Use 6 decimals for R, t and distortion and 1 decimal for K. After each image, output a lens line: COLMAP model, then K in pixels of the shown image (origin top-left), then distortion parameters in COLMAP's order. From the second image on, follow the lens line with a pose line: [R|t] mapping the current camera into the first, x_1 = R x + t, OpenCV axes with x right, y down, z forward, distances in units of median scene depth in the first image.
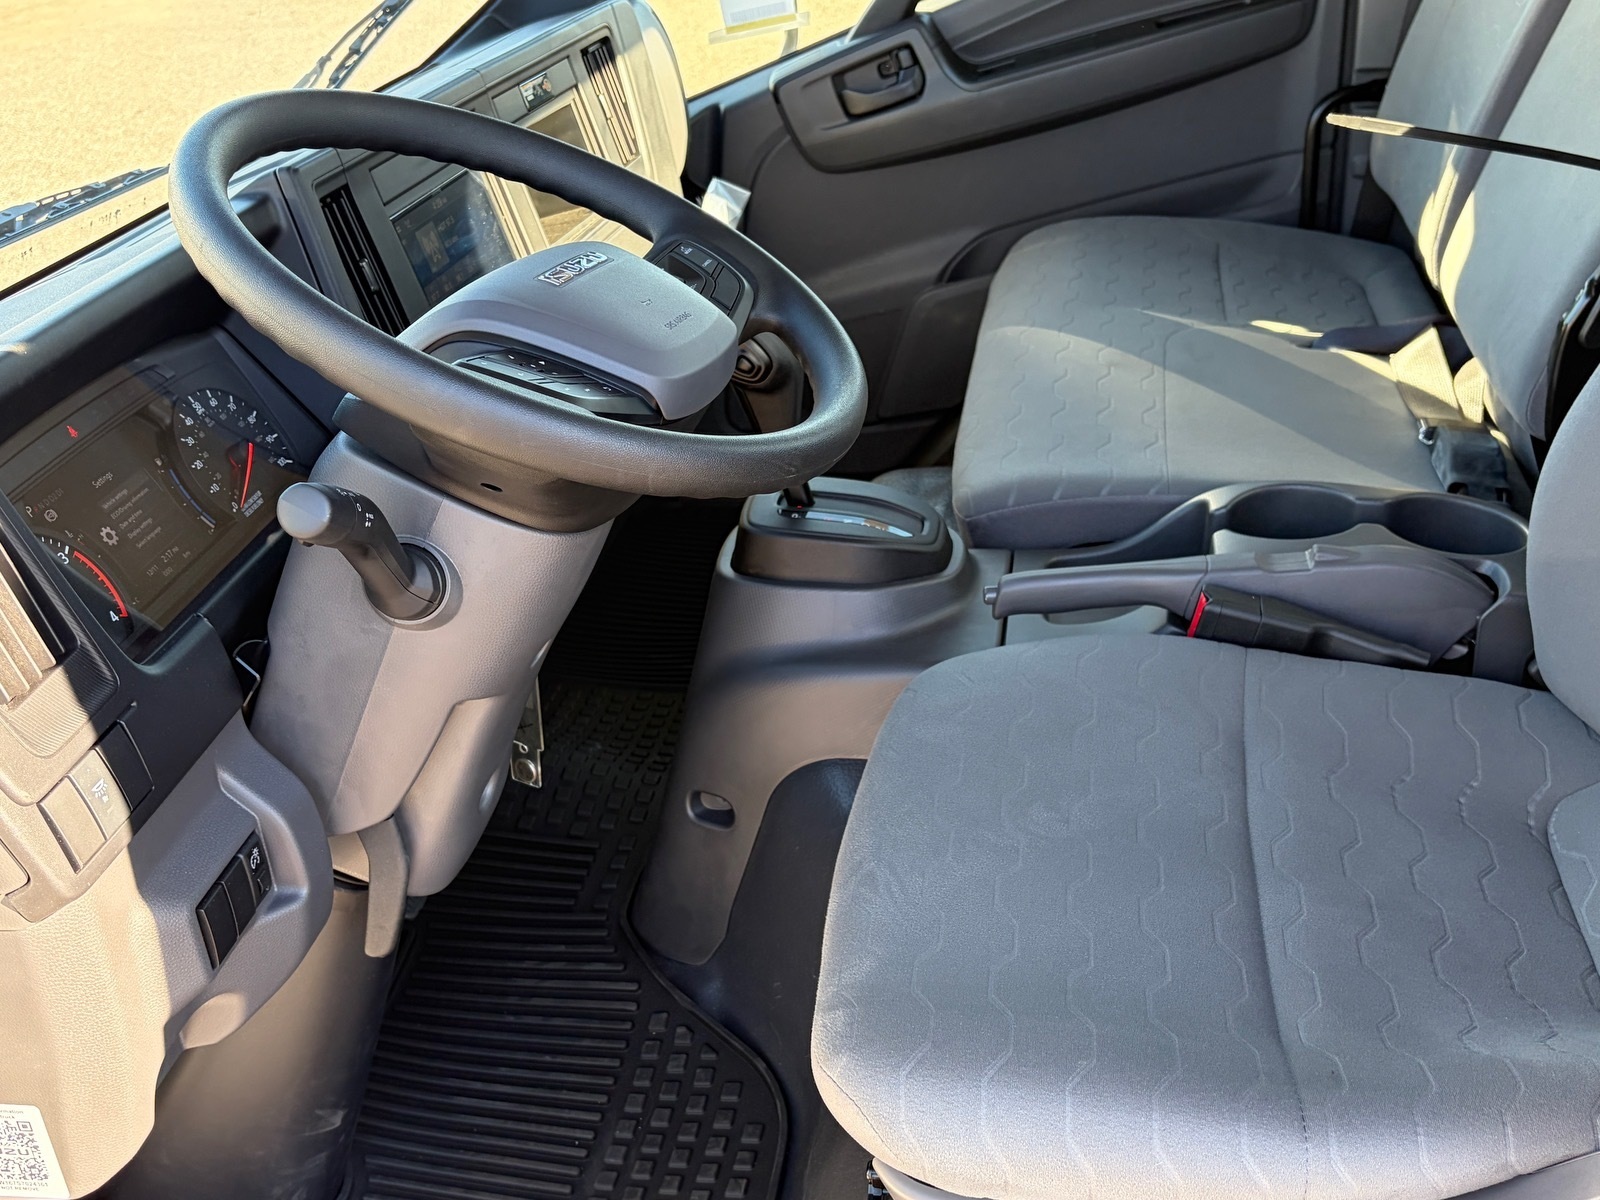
lens RADIAL K [[1732.9, 0, 800.0], [0, 1732.9, 600.0], [0, 0, 1]] dist [0.273225, -0.911586]
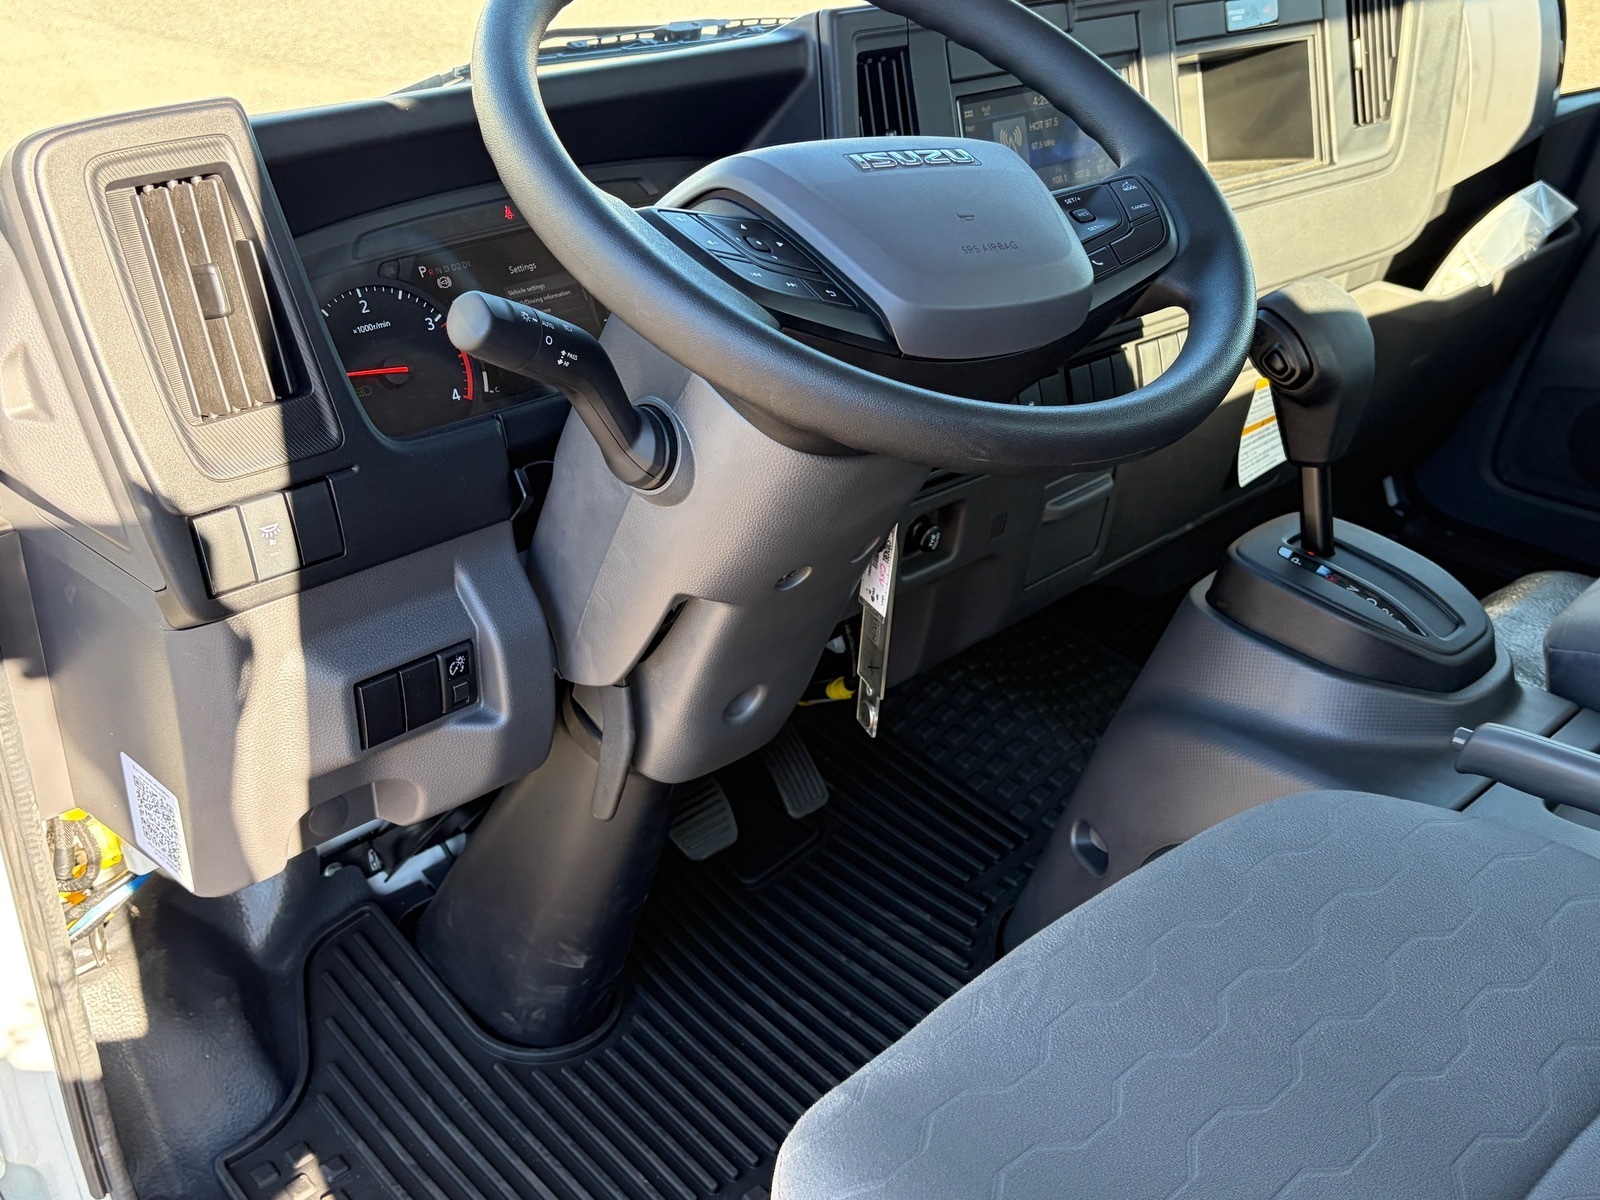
lens RADIAL K [[1732.9, 0, 800.0], [0, 1732.9, 600.0], [0, 0, 1]] dist [0.273225, -0.911586]
pose [[0.807202, 0.357062, -0.470033, 0.286239], [-0.344023, 0.931652, 0.116931, -0.066802], [0.479659, 0.067315, 0.874869, 0.227167]]
